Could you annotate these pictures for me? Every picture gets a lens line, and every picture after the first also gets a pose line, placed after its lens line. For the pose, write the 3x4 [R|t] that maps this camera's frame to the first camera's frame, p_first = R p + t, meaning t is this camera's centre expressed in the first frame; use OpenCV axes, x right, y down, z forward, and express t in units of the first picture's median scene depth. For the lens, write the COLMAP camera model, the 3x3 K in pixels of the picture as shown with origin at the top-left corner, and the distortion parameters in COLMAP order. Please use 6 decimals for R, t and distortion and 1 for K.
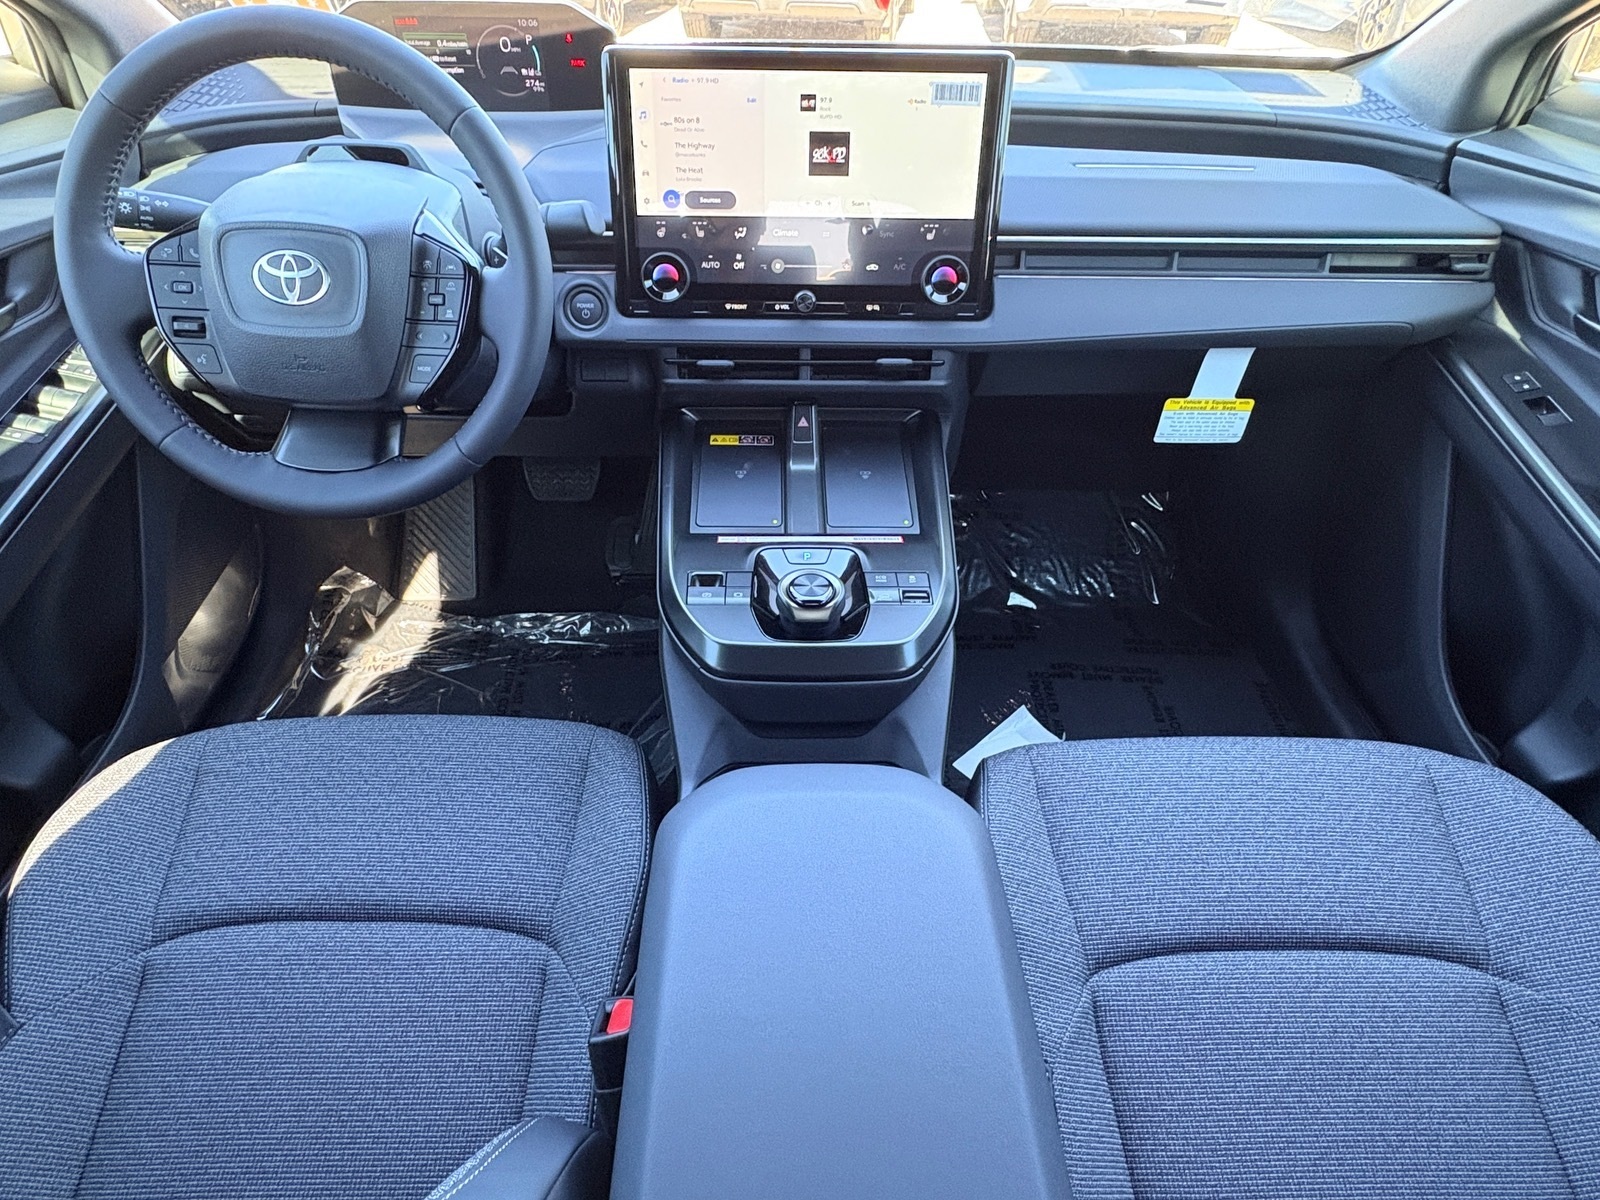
lens RADIAL K [[922.9, 0, 789.9], [0, 922.9, 594.8], [0, 0, 1]] dist [0.002333, -0.002302]
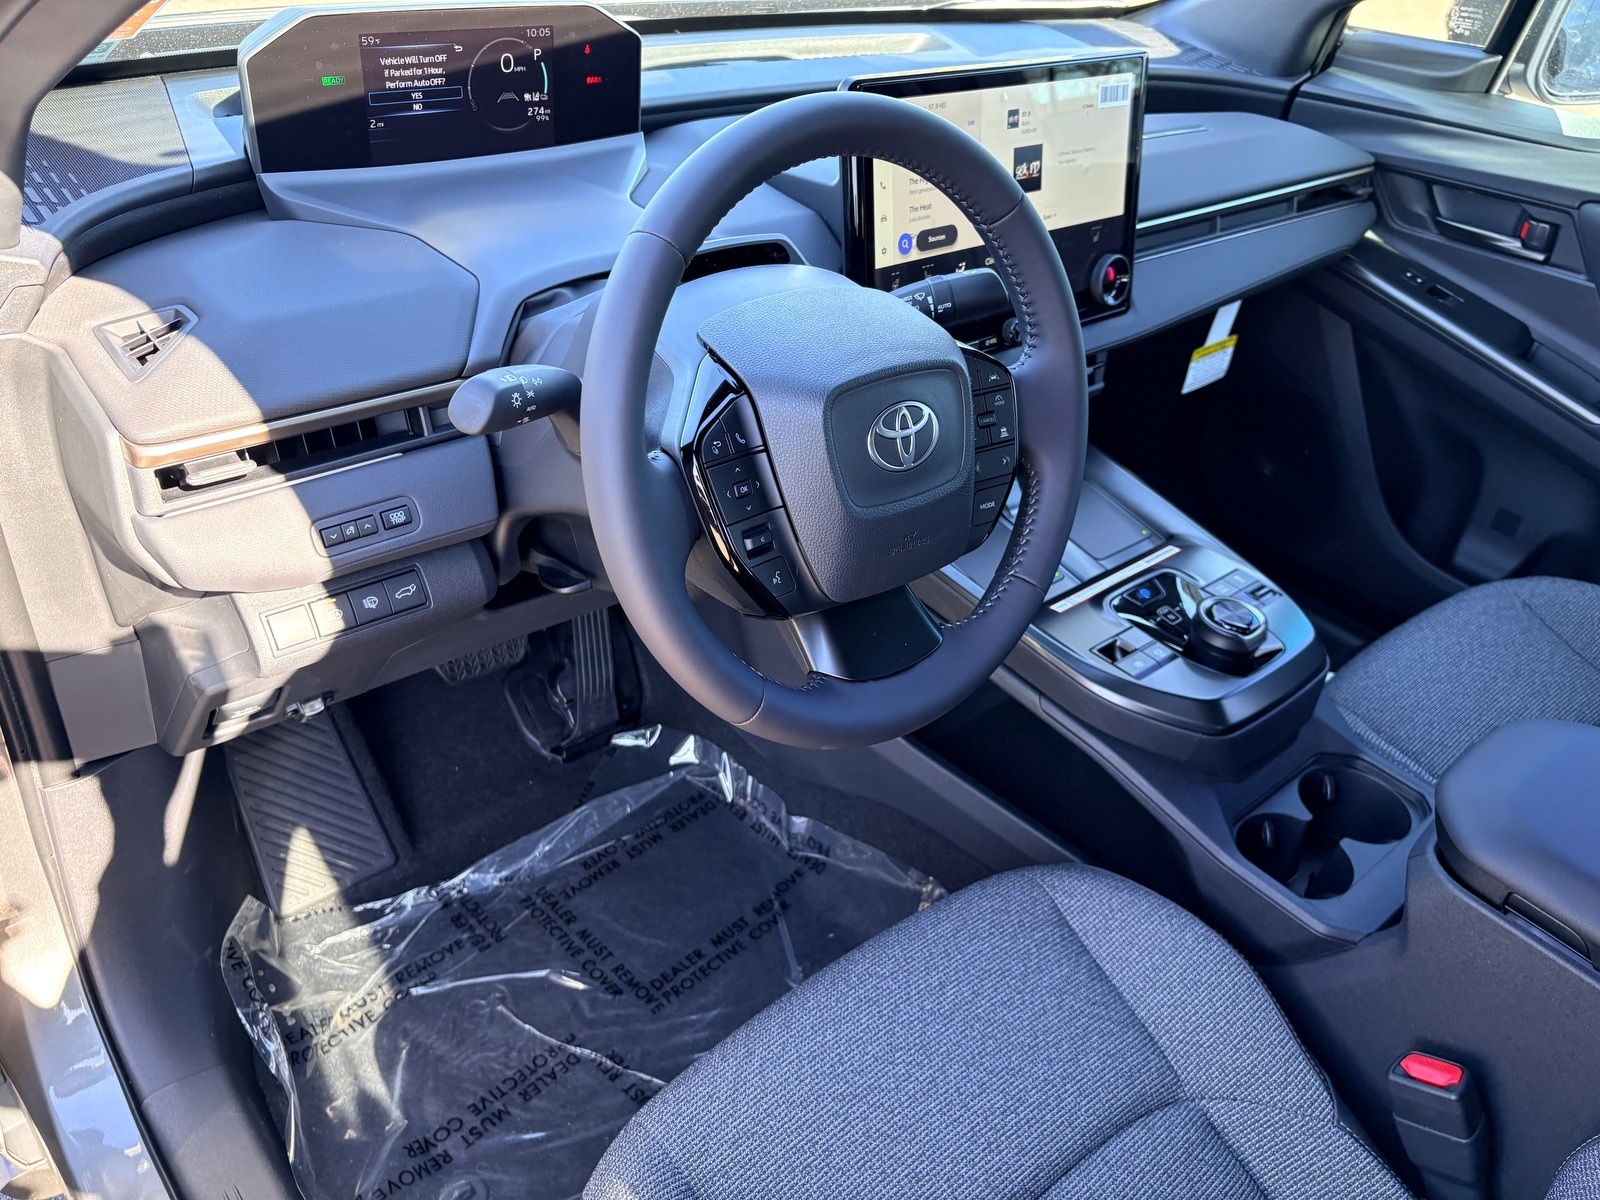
lens RADIAL K [[1226.1, 0, 800.7], [0, 1226.1, 595.1], [0, 0, 1]] dist [0.035113, -0.046929]
pose [[0.764173, -0.316660, 0.561931, -0.877523], [0.330307, 0.940413, 0.080756, -0.238046], [-0.554020, 0.123898, 0.823232, 0.166280]]
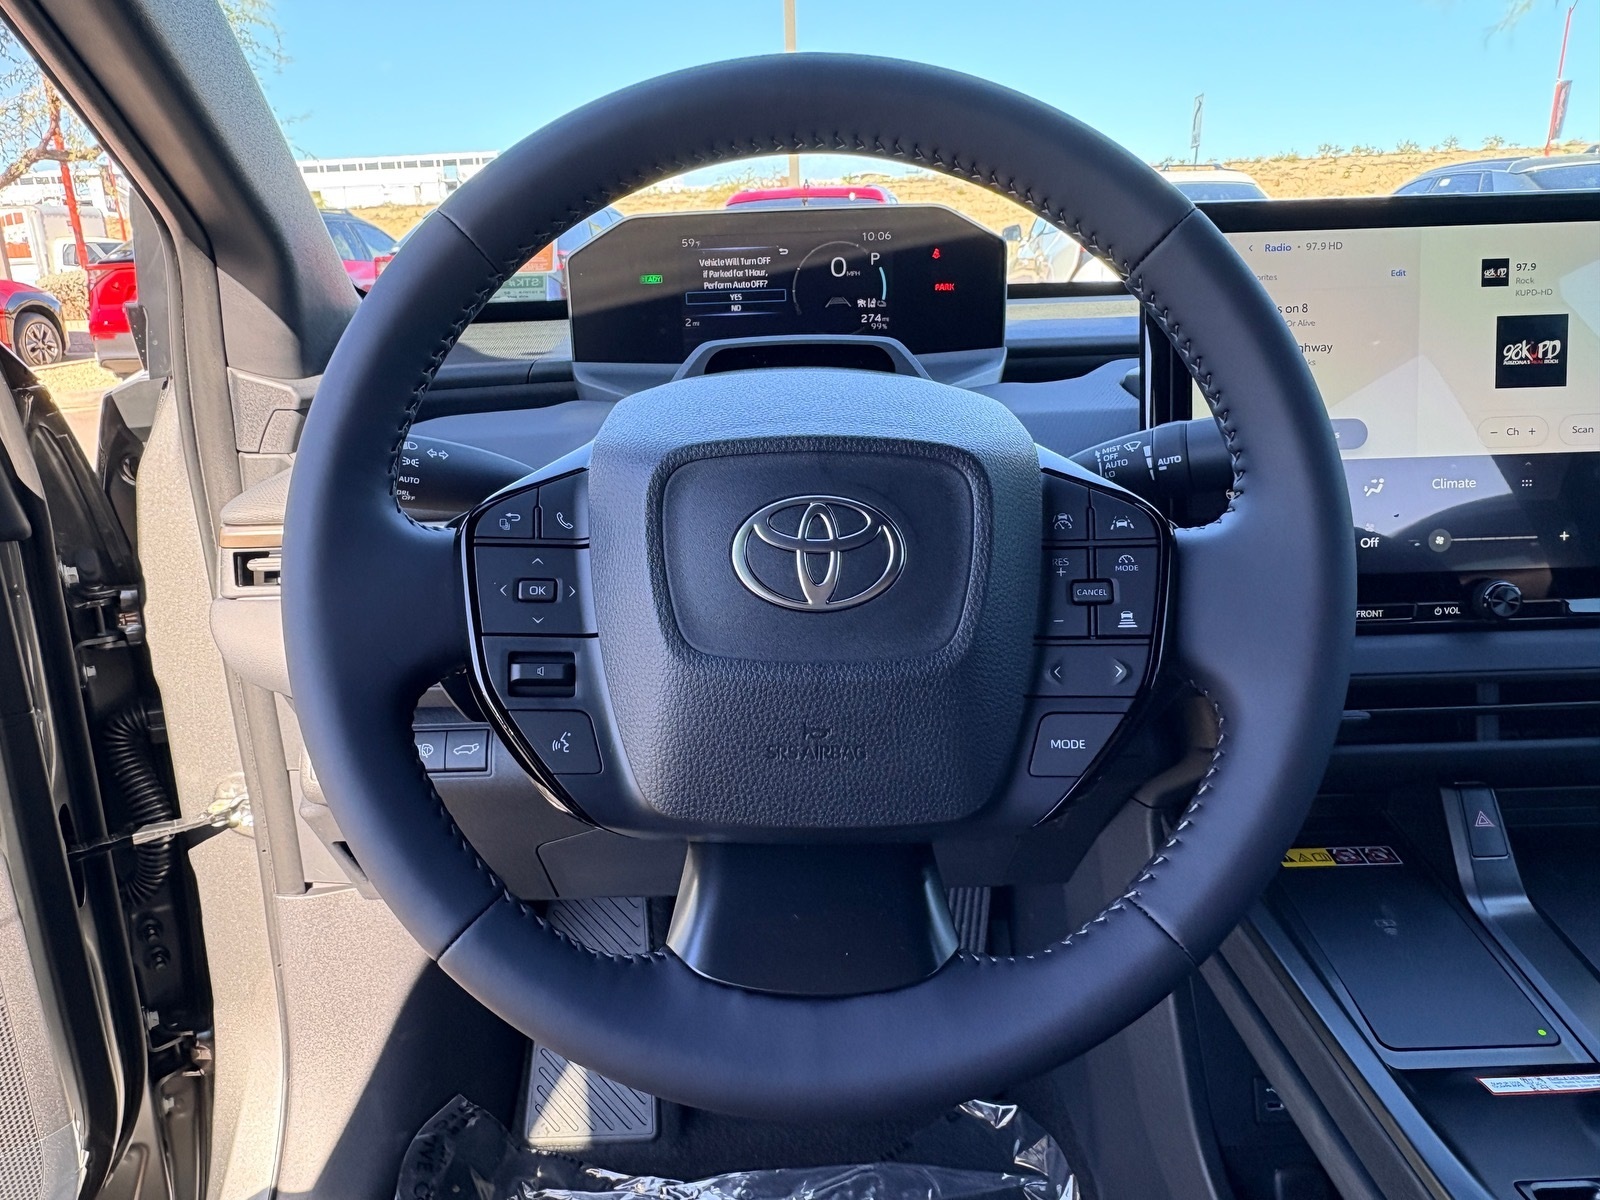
lens RADIAL K [[1112.7, 0, 749.2], [0, 1112.7, 600.0], [0, 0, 1]] dist [-0.007028, 0.005045]
pose [[0.998945, -0.042677, -0.016931, -0.407751], [0.033835, 0.933544, -0.356862, -0.096910], [0.031036, 0.355913, 0.934004, 0.369398]]
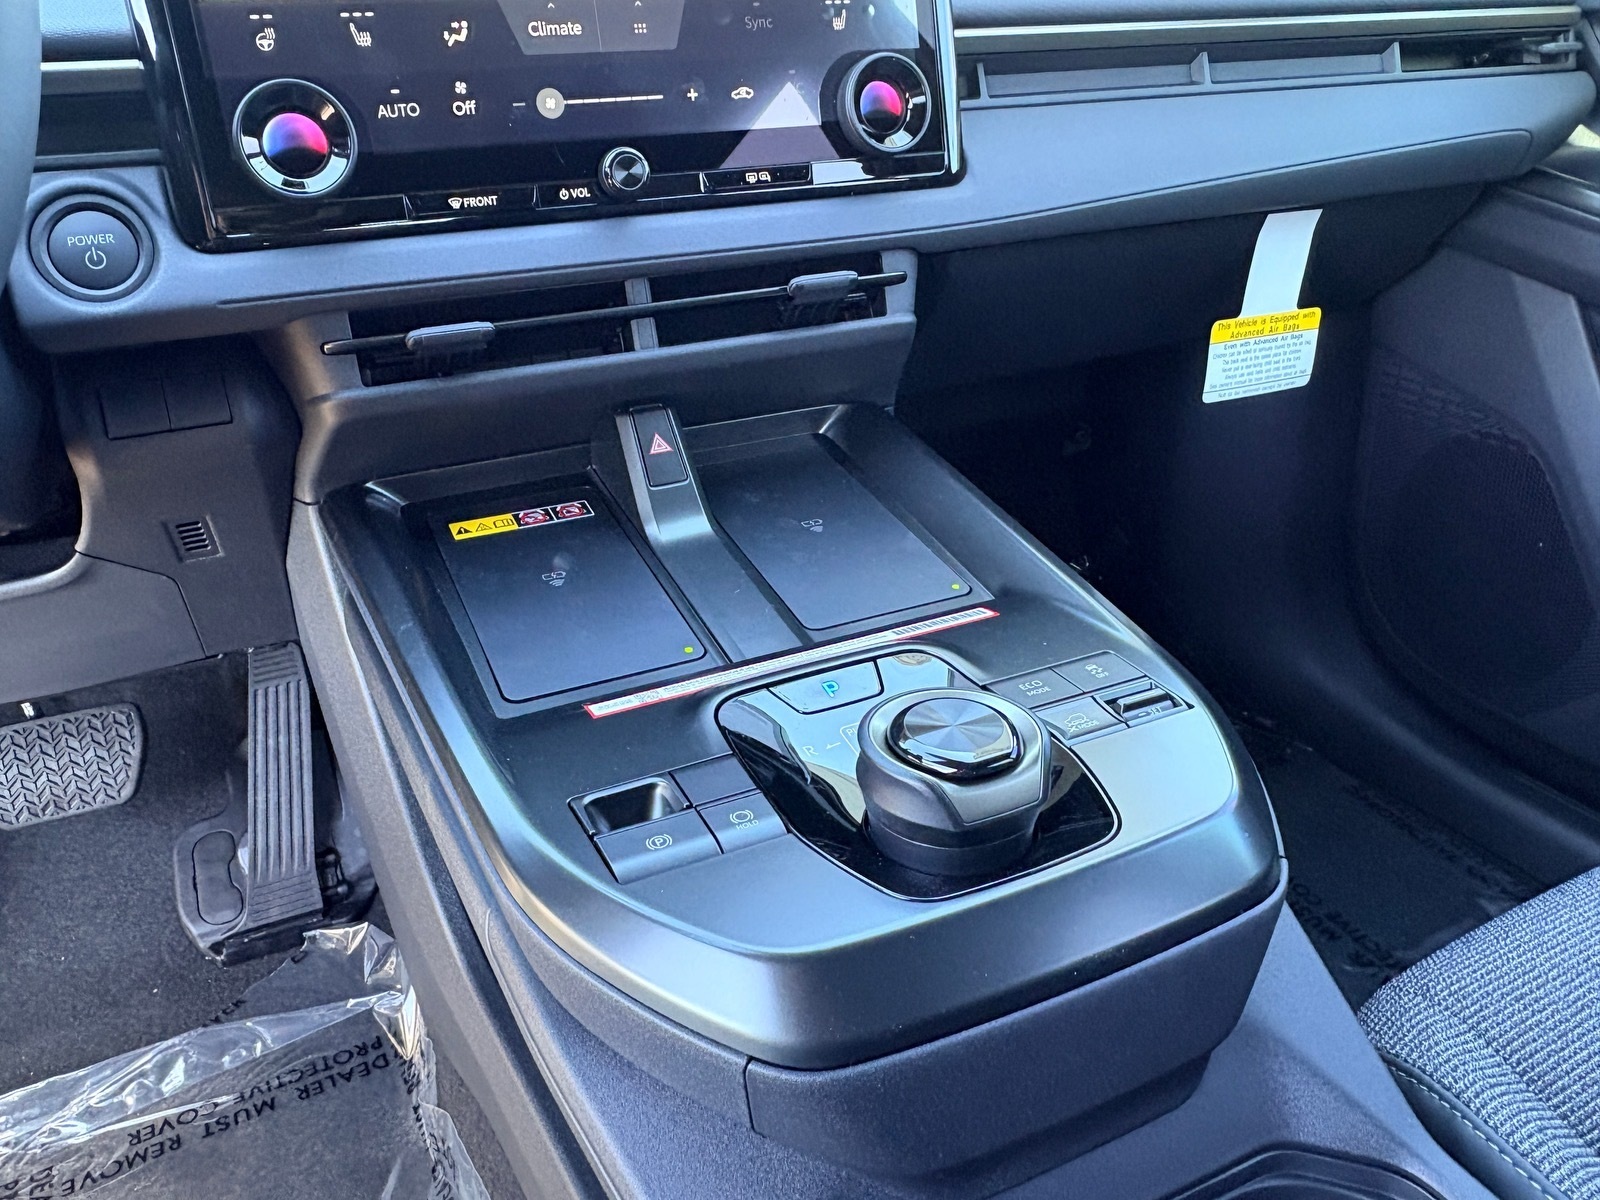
lens RADIAL K [[1175.7, 0, 744.1], [0, 1175.7, 590.9], [0, 0, 1]] dist [0.001183, 0.002554]
pose [[0.917856, -0.210674, 0.336387, -0.165779], [0.285129, 0.939557, -0.189565, 0.003393], [-0.276118, 0.269907, 0.922447, 0.497182]]
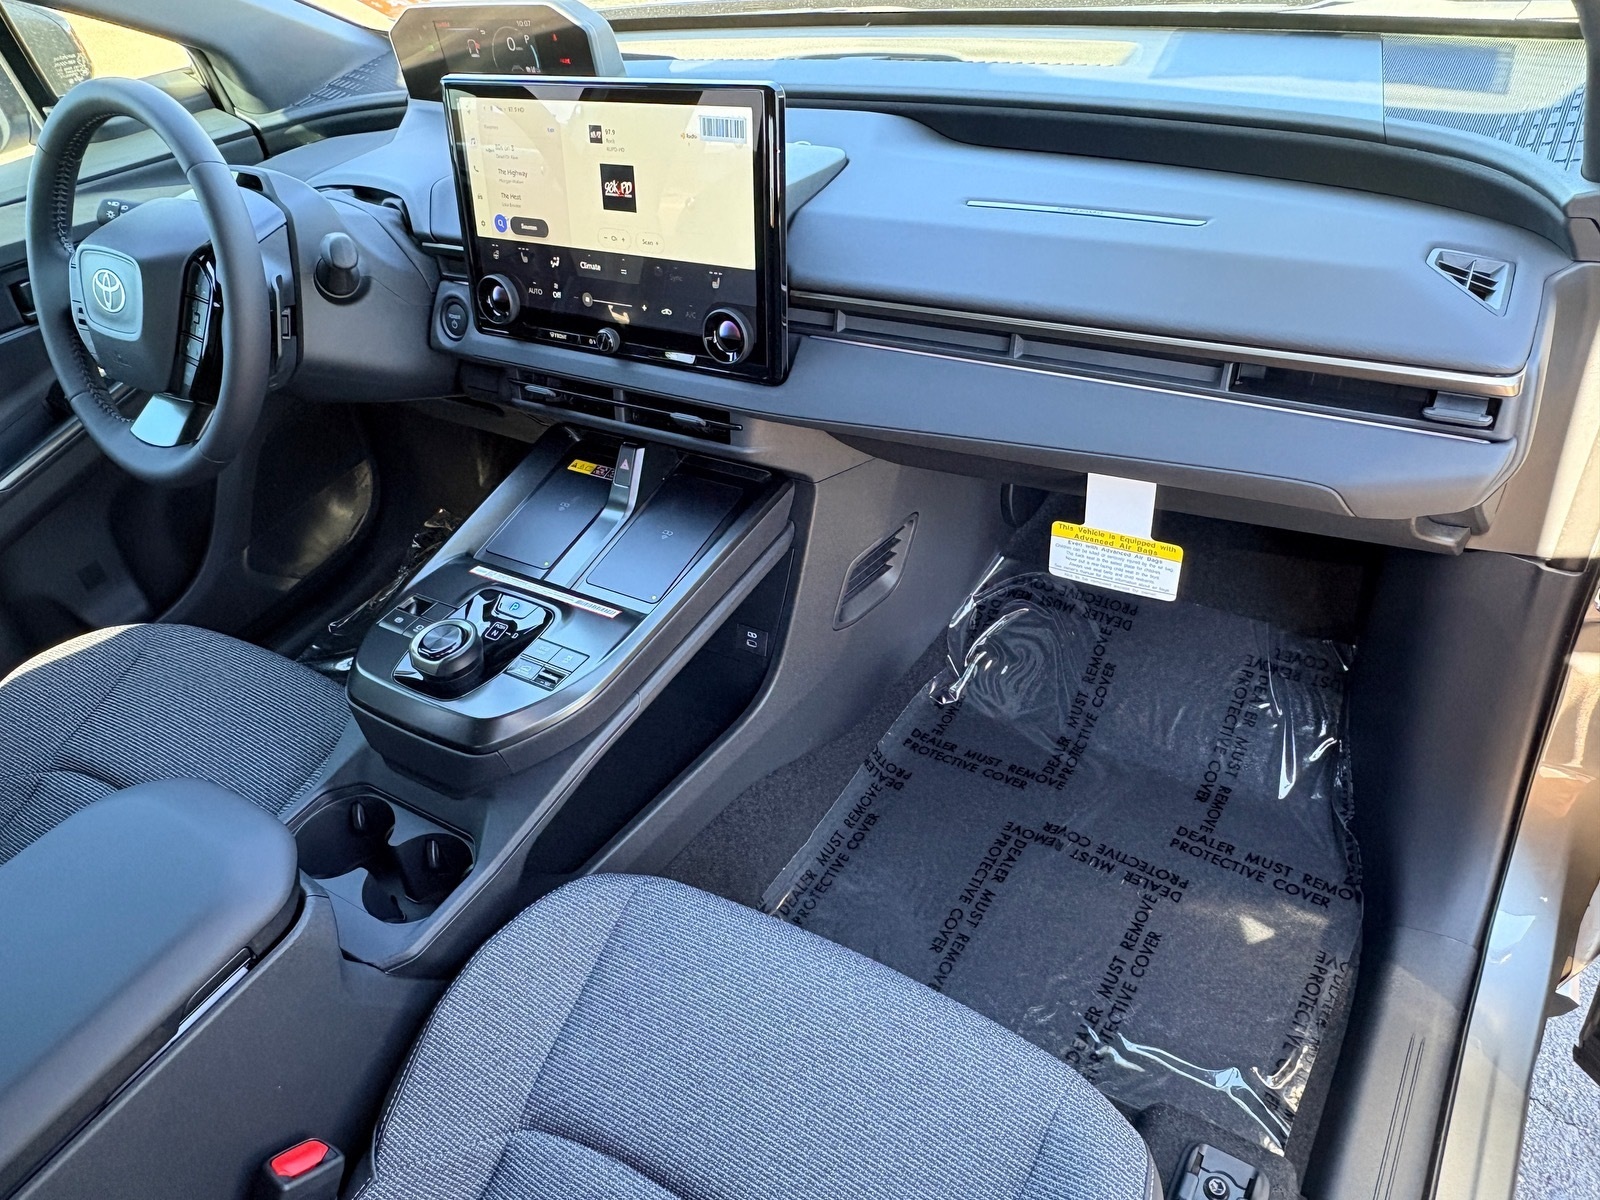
lens RADIAL K [[1112.7, 0, 773.6], [0, 1112.7, 609.8], [0, 0, 1]] dist [-0.007028, 0.005045]
pose [[0.822054, 0.249088, -0.512038, 0.781680], [-0.227222, 0.968043, 0.106124, -0.209220], [0.522109, 0.029107, 0.852382, 0.142323]]
